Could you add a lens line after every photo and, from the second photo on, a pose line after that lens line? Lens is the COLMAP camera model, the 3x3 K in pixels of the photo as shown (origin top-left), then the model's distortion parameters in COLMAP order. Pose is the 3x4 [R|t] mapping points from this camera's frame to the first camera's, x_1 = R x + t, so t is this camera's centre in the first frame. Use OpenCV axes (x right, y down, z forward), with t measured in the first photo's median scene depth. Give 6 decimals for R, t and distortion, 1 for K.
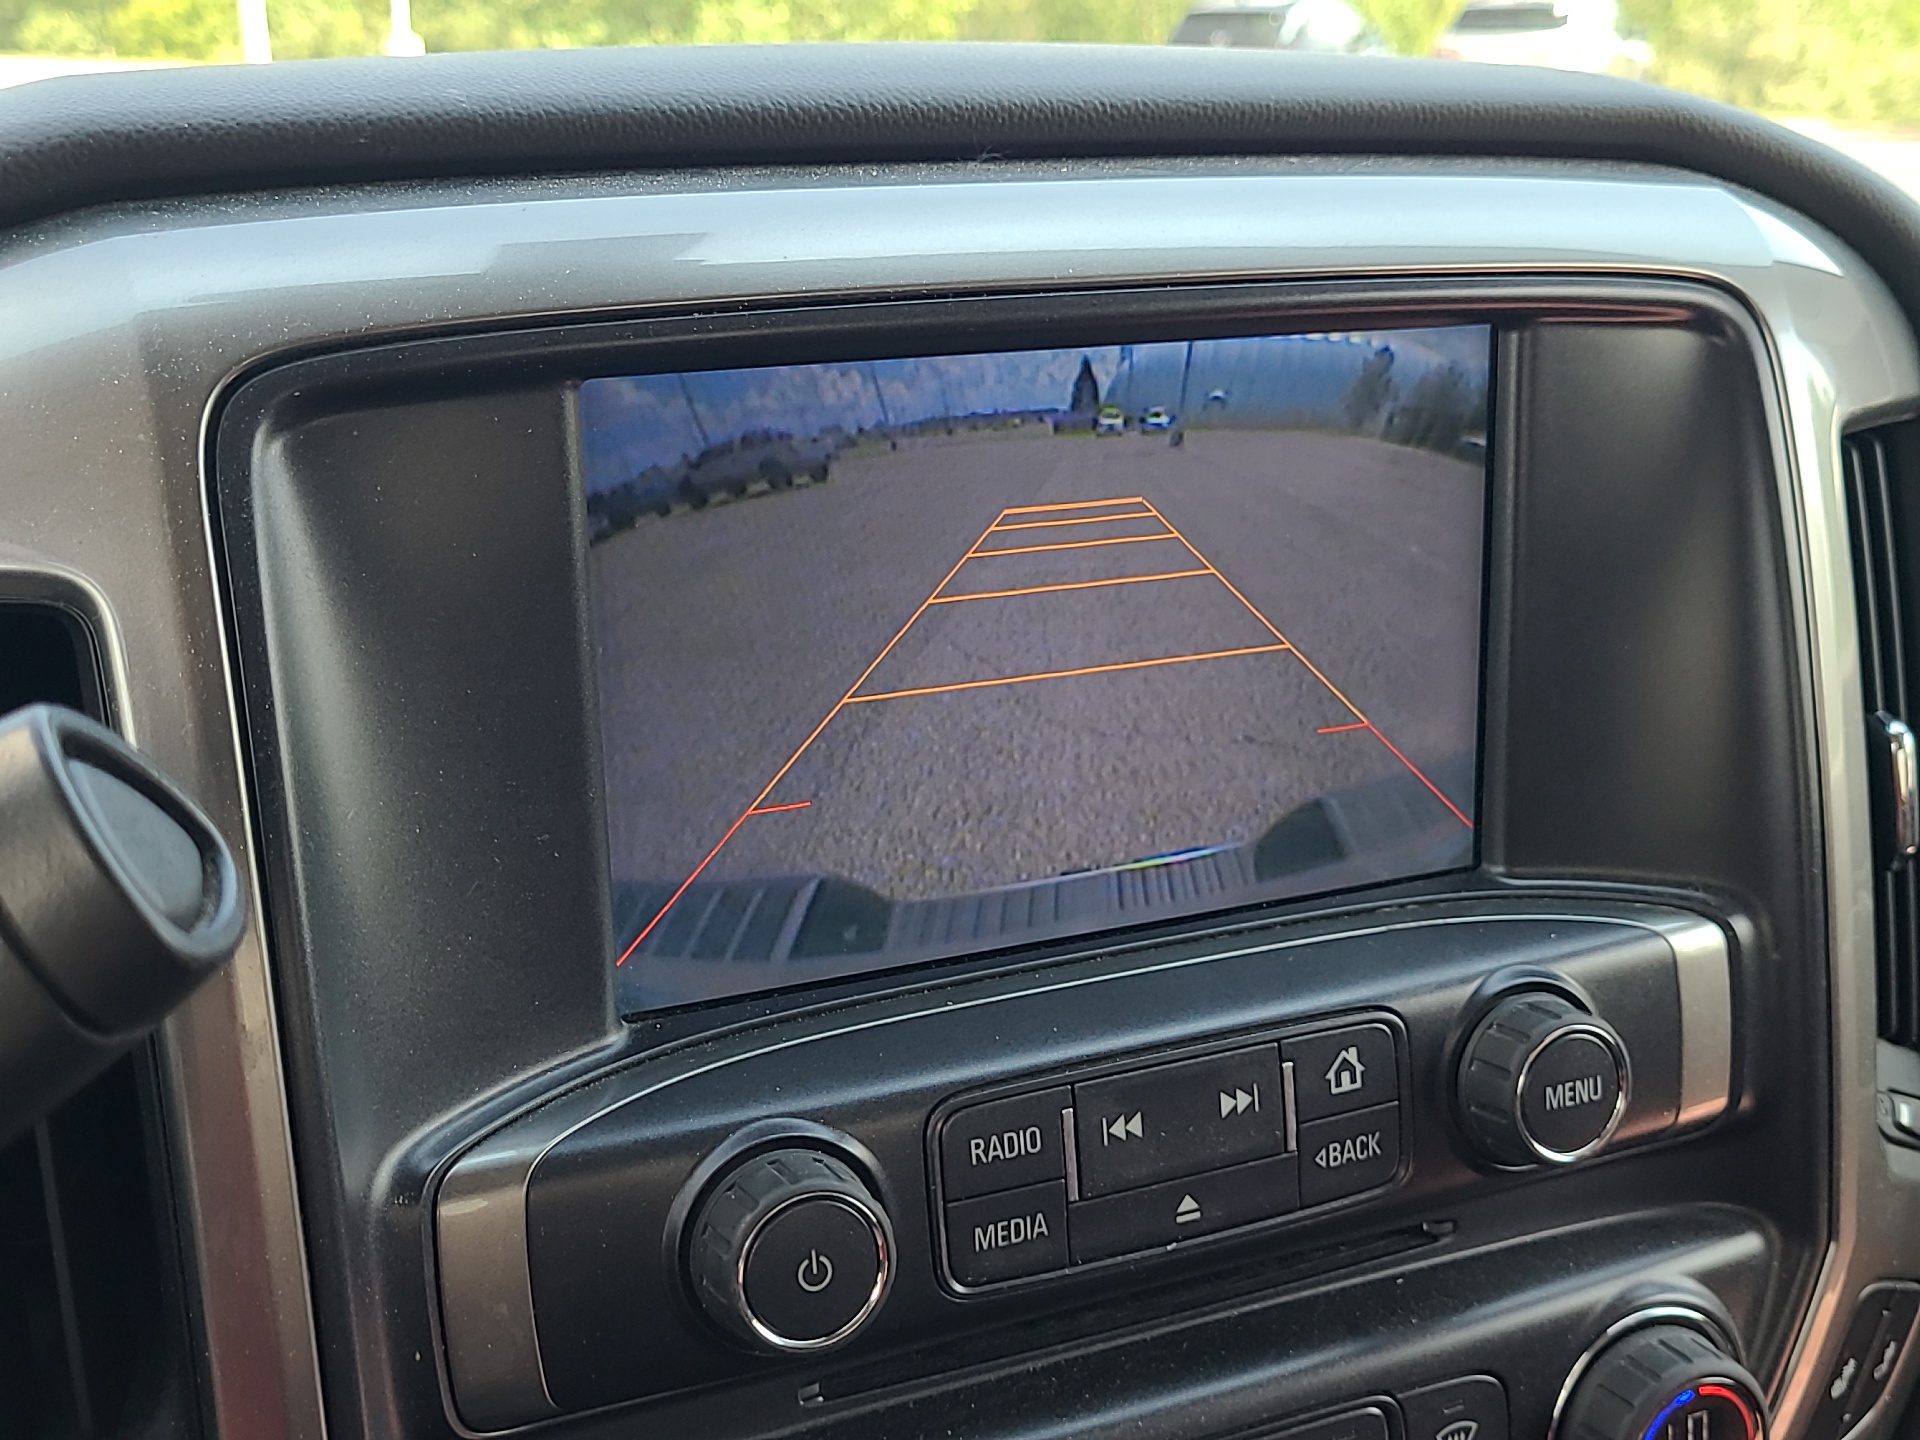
lens RADIAL K [[2240.1, 0, 960.7], [0, 2240.1, 755.8], [0, 0, 1]] dist [0.030182, -0.033799]
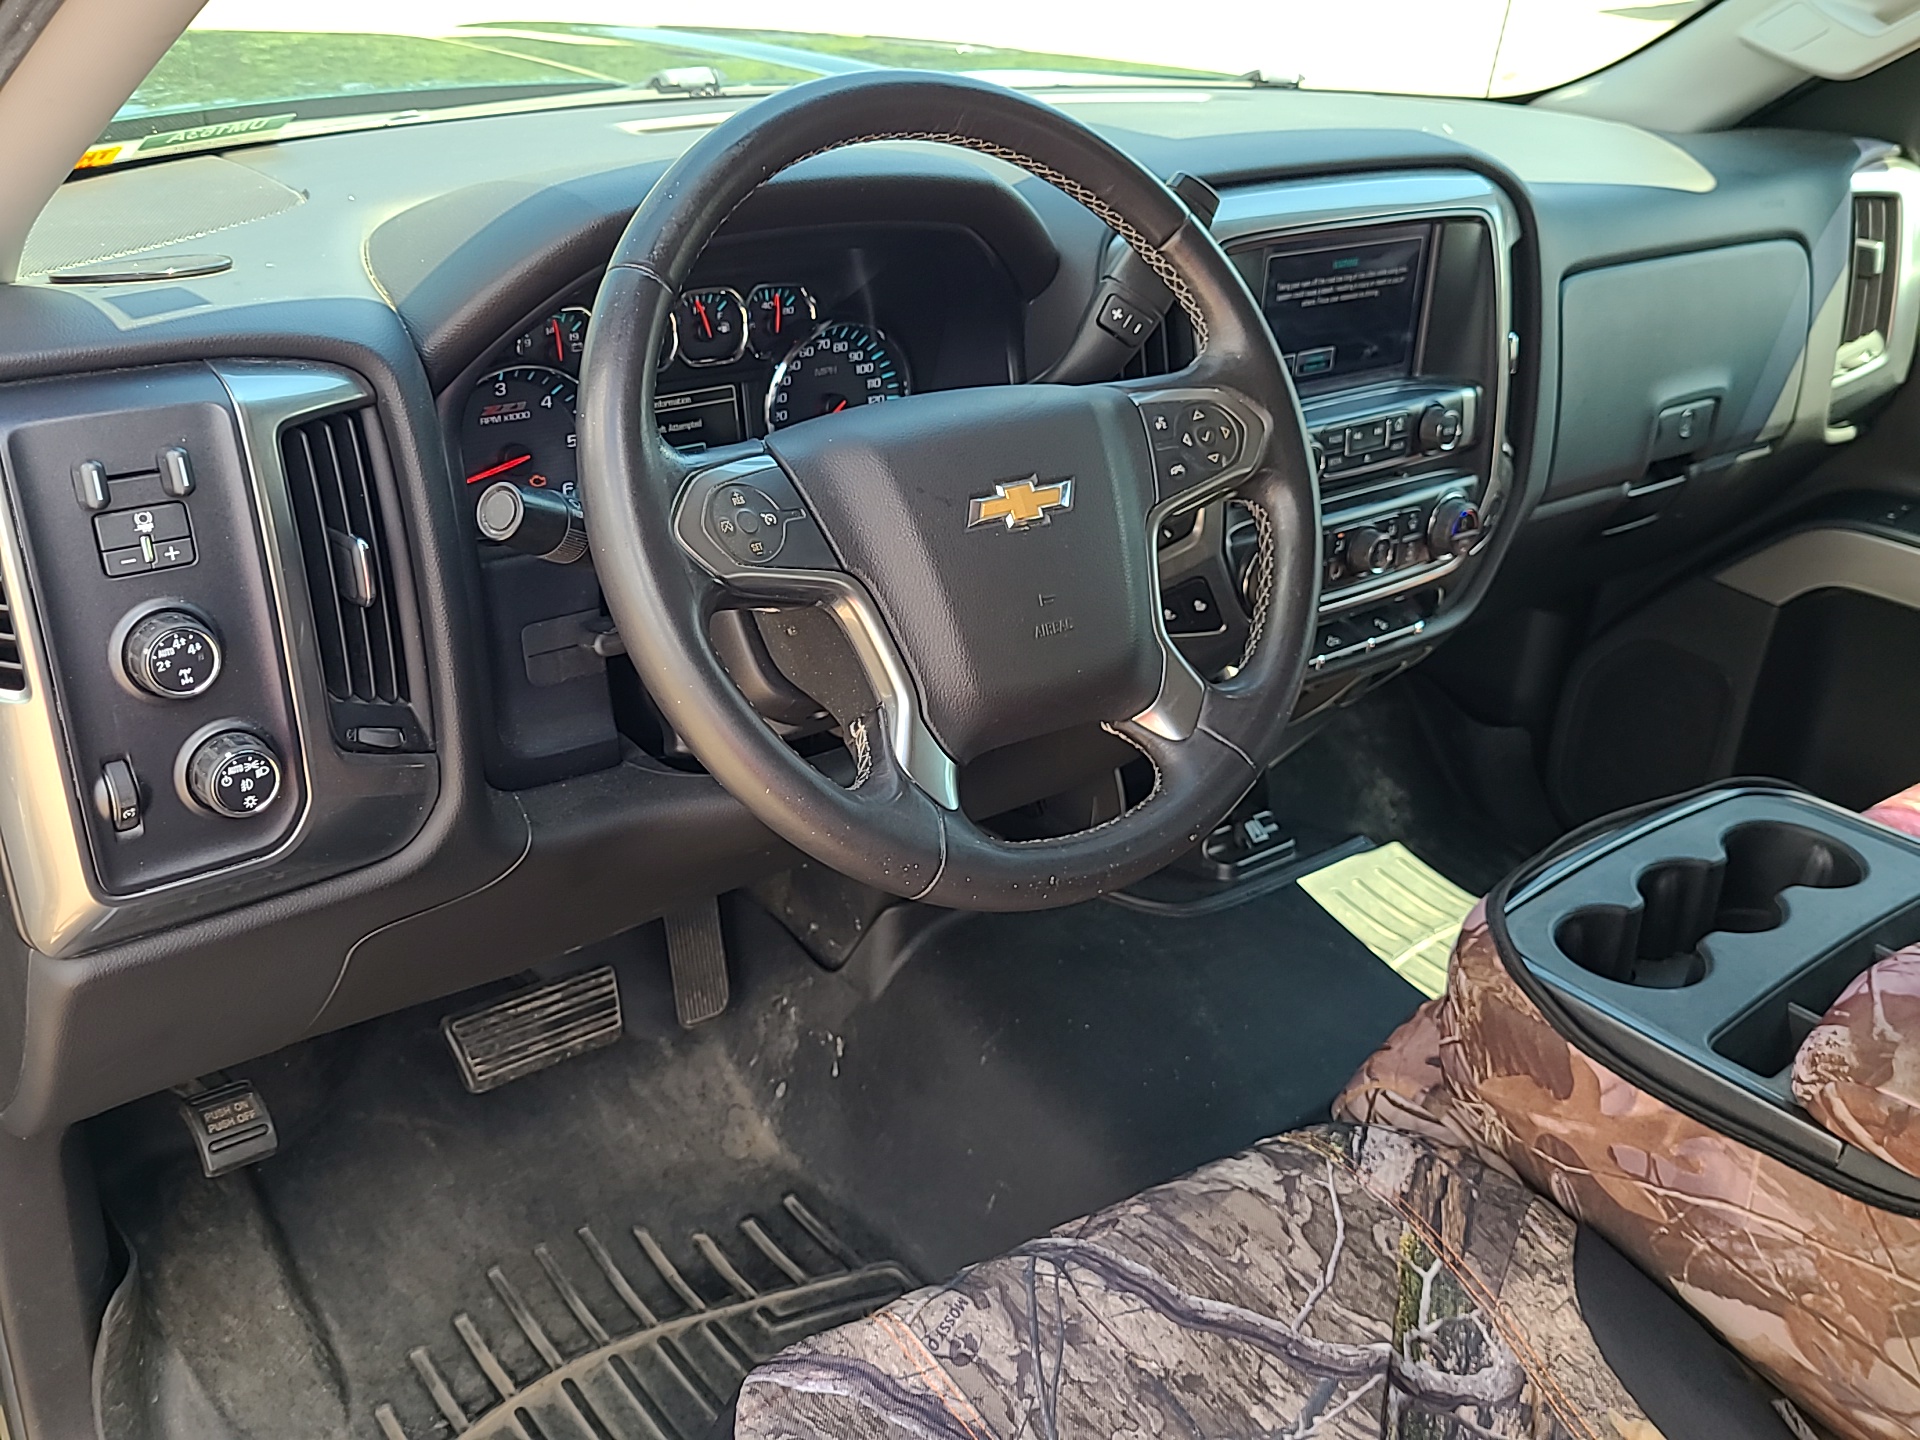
lens RADIAL K [[1795.1, 0, 929.9], [0, 1795.1, 708.3], [0, 0, 1]] dist [0.060190, -0.060370]
pose [[0.968867, -0.042400, 0.243925, -1.396708], [-0.002257, 0.983674, 0.179948, 0.066387], [-0.247572, -0.174896, 0.952953, -1.843026]]
